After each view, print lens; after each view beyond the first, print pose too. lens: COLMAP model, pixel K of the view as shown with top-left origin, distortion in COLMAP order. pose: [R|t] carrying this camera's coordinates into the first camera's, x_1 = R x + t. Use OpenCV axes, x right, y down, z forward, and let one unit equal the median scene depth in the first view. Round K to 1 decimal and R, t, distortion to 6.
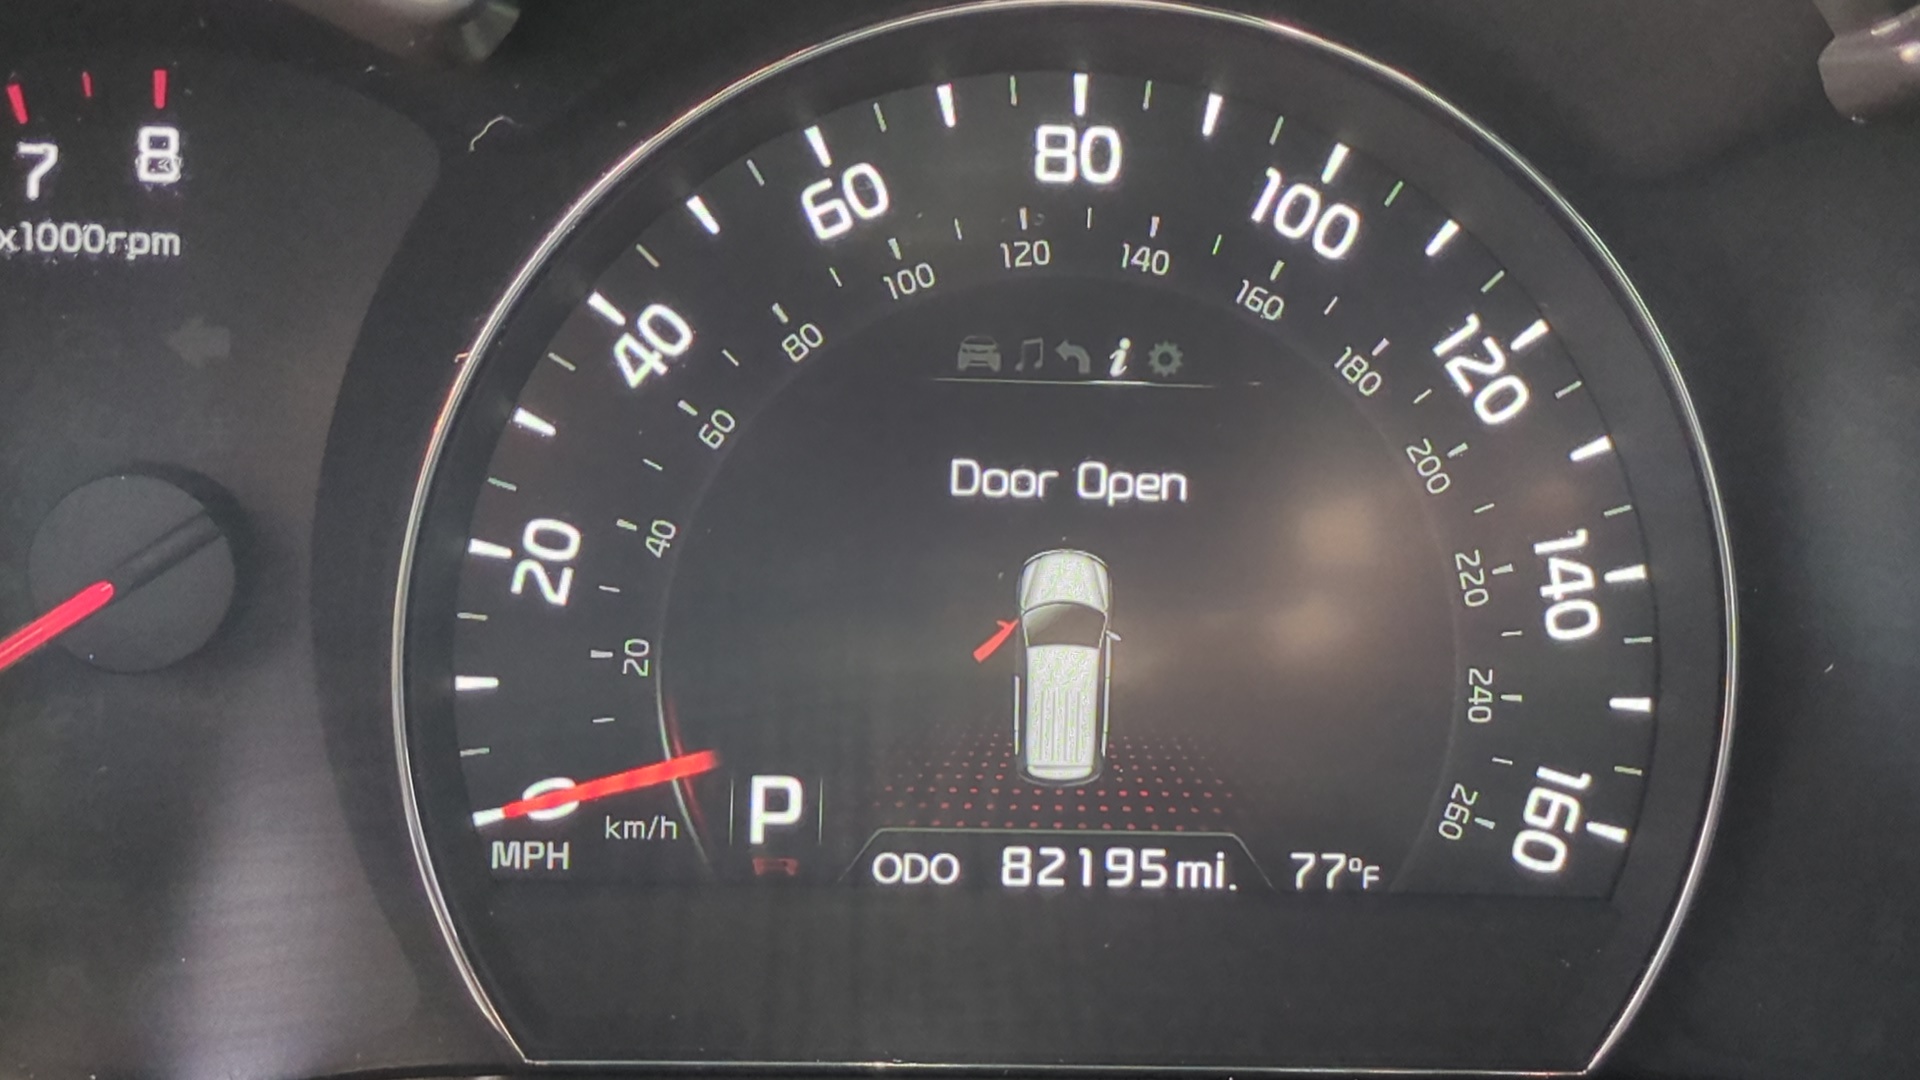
lens RADIAL K [[1643.8, 0, 935.1], [0, 1643.8, 536.2], [0, 0, 1]] dist [0.065063, -0.117497]
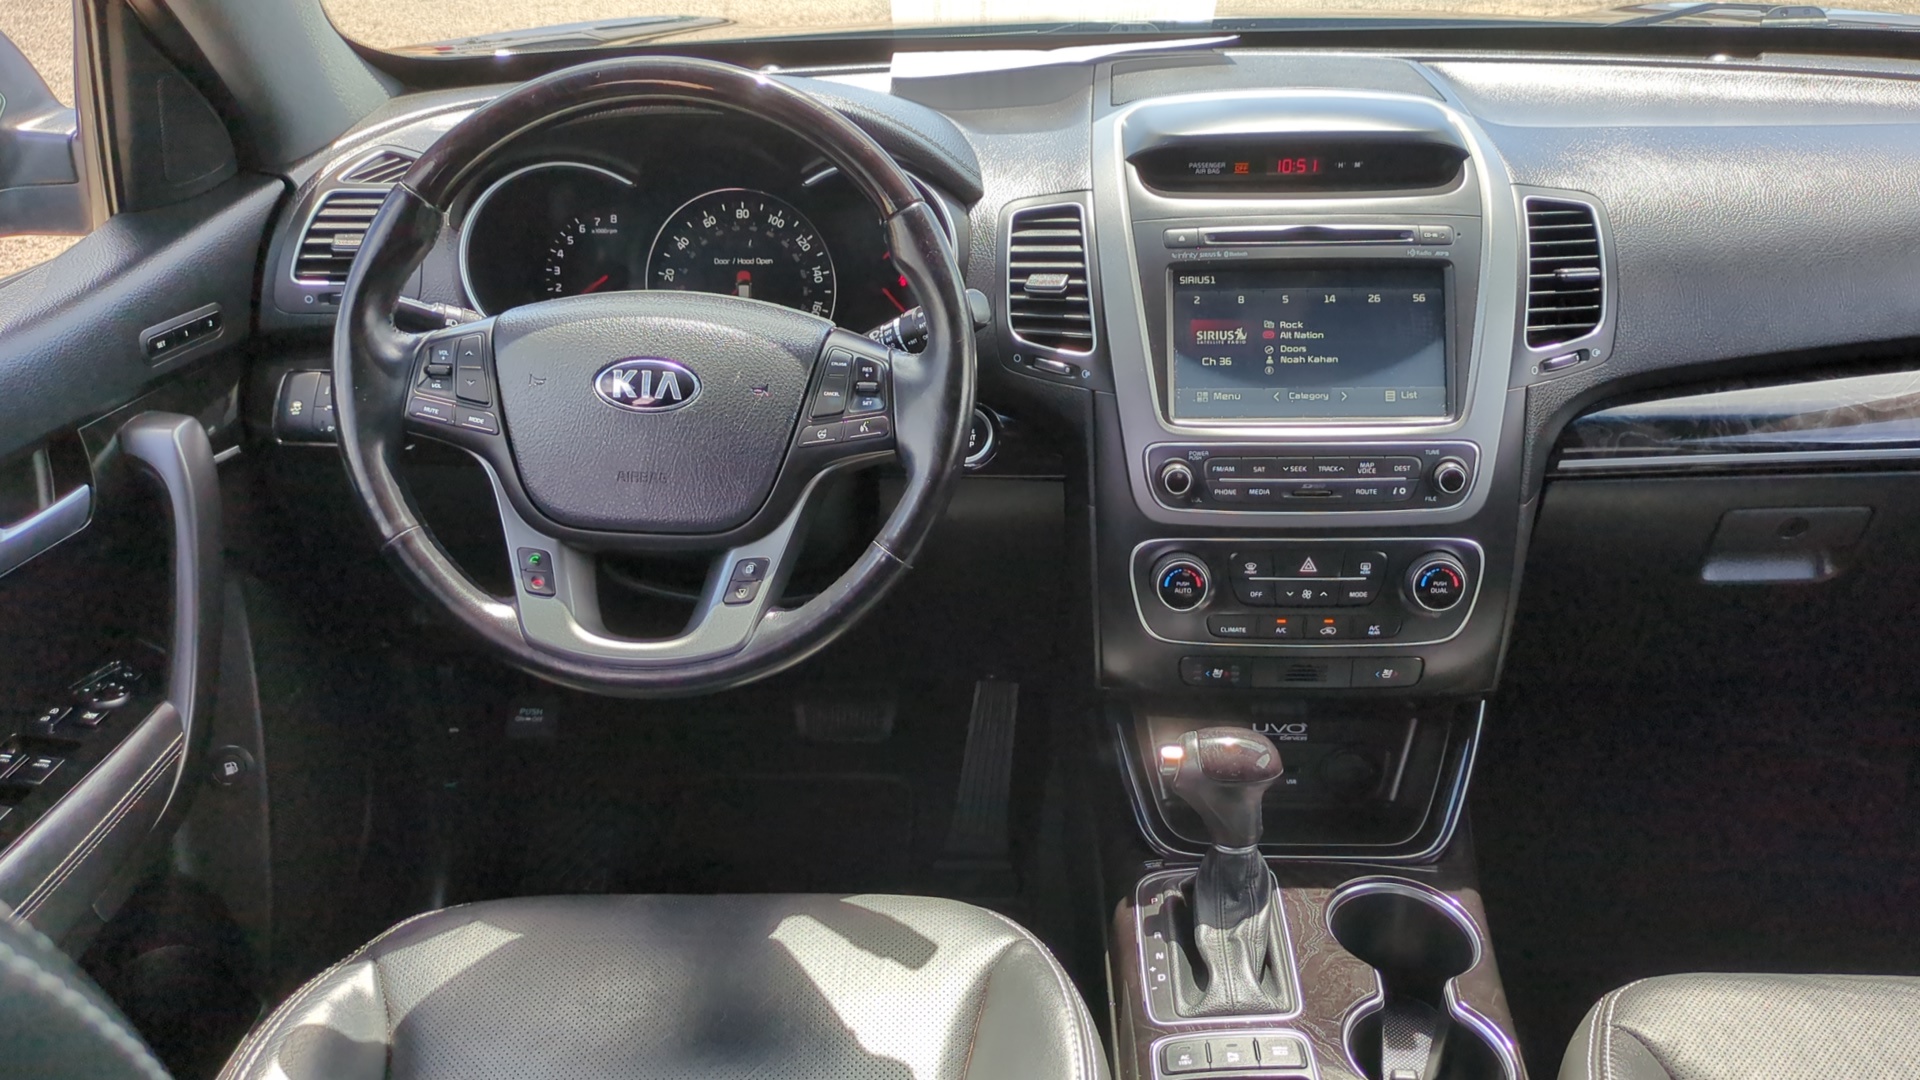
lens RADIAL K [[1643.8, 0, 989.0], [0, 1643.8, 524.8], [0, 0, 1]] dist [0.065063, -0.117497]
pose [[0.996217, -0.027378, -0.082475, 1.659045], [0.027225, 0.999625, -0.002986, 1.129180], [0.082525, 0.000729, 0.996589, -5.843587]]
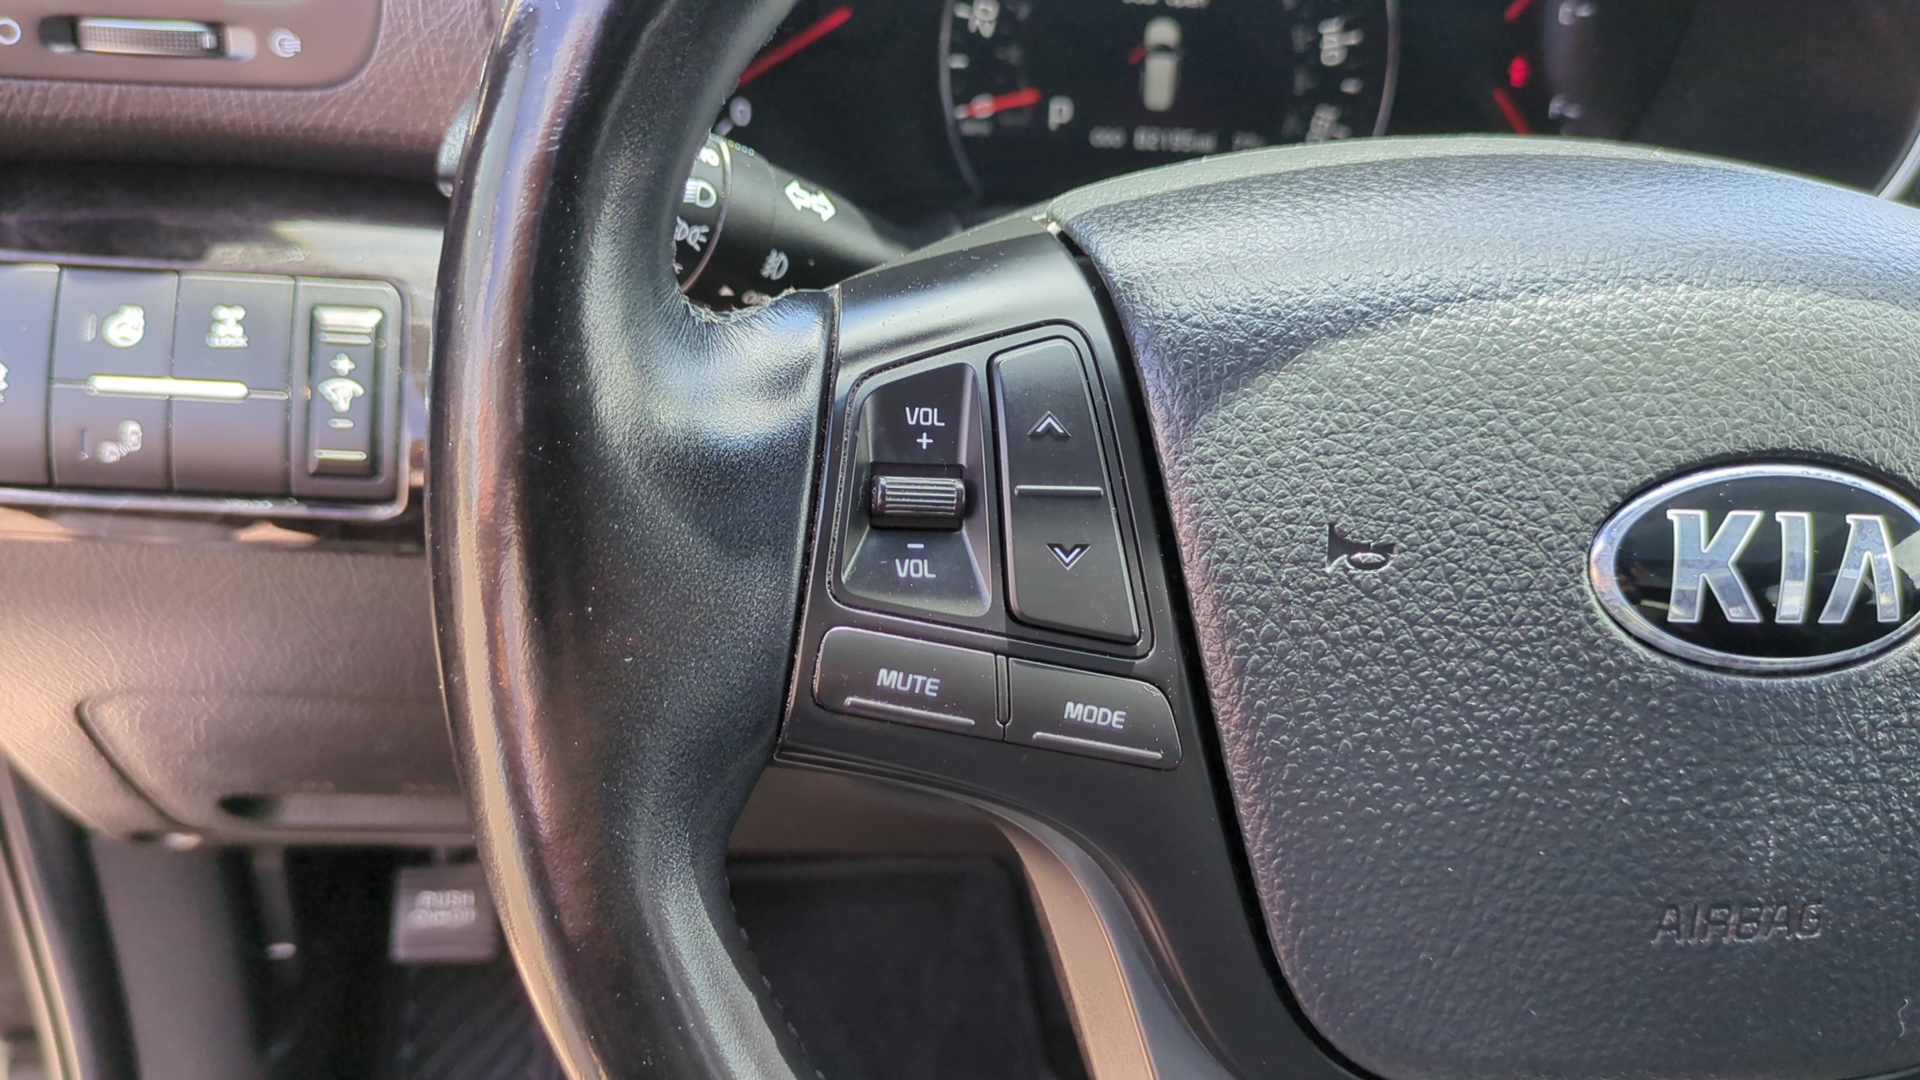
lens RADIAL K [[1643.8, 0, 990.5], [0, 1643.8, 538.2], [0, 0, 1]] dist [0.065063, -0.117497]
pose [[0.983244, -0.019833, 0.181212, -0.736956], [-0.012413, 0.984473, 0.175095, 0.385613], [-0.181871, -0.174410, 0.967731, -1.819612]]
